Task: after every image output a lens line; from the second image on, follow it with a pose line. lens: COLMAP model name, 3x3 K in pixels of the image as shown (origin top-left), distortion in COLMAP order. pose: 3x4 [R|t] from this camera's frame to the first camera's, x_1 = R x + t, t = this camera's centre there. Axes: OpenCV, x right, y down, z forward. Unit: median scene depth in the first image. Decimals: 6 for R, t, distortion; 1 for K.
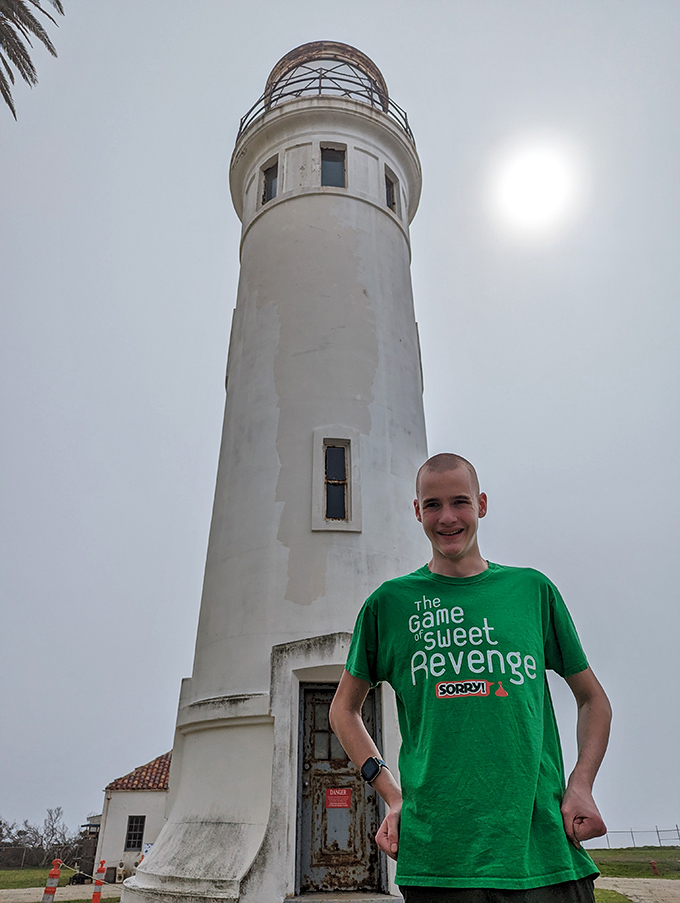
lens RADIAL K [[620.8, 0, 340.0], [0, 620.8, 451.5], [0, 0, 1]] dist [-0.006351, -0.003584]
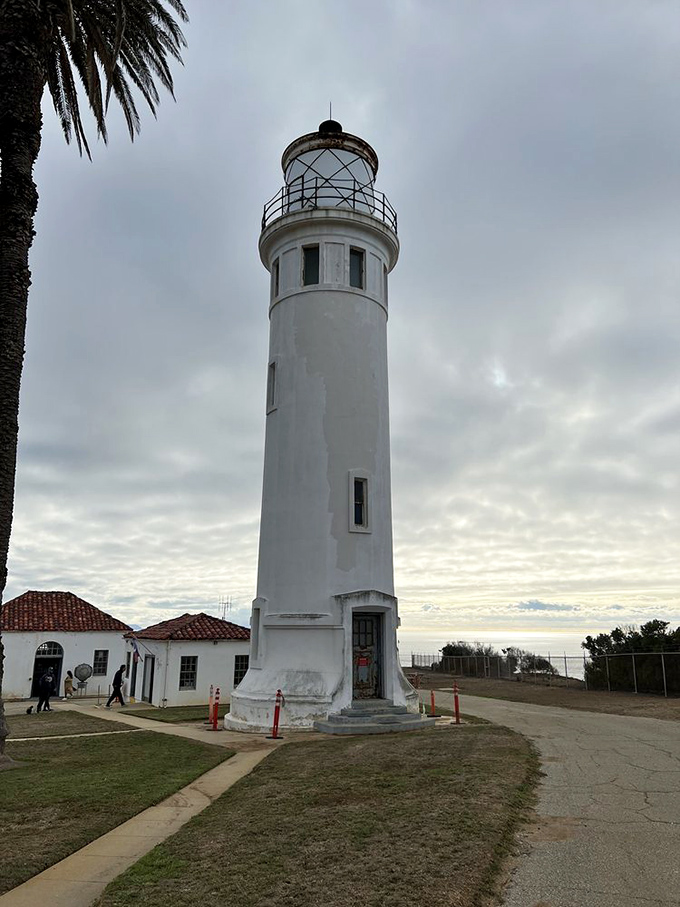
lens RADIAL K [[623.5, 0, 340.0], [0, 623.5, 453.5], [0, 0, 1]] dist [-0.006351, -0.003584]
pose [[0.932350, 0.110146, 0.344372, -0.712734], [-0.186785, 0.962256, 0.197927, -0.447733], [-0.309573, -0.248861, 0.917732, -0.642304]]
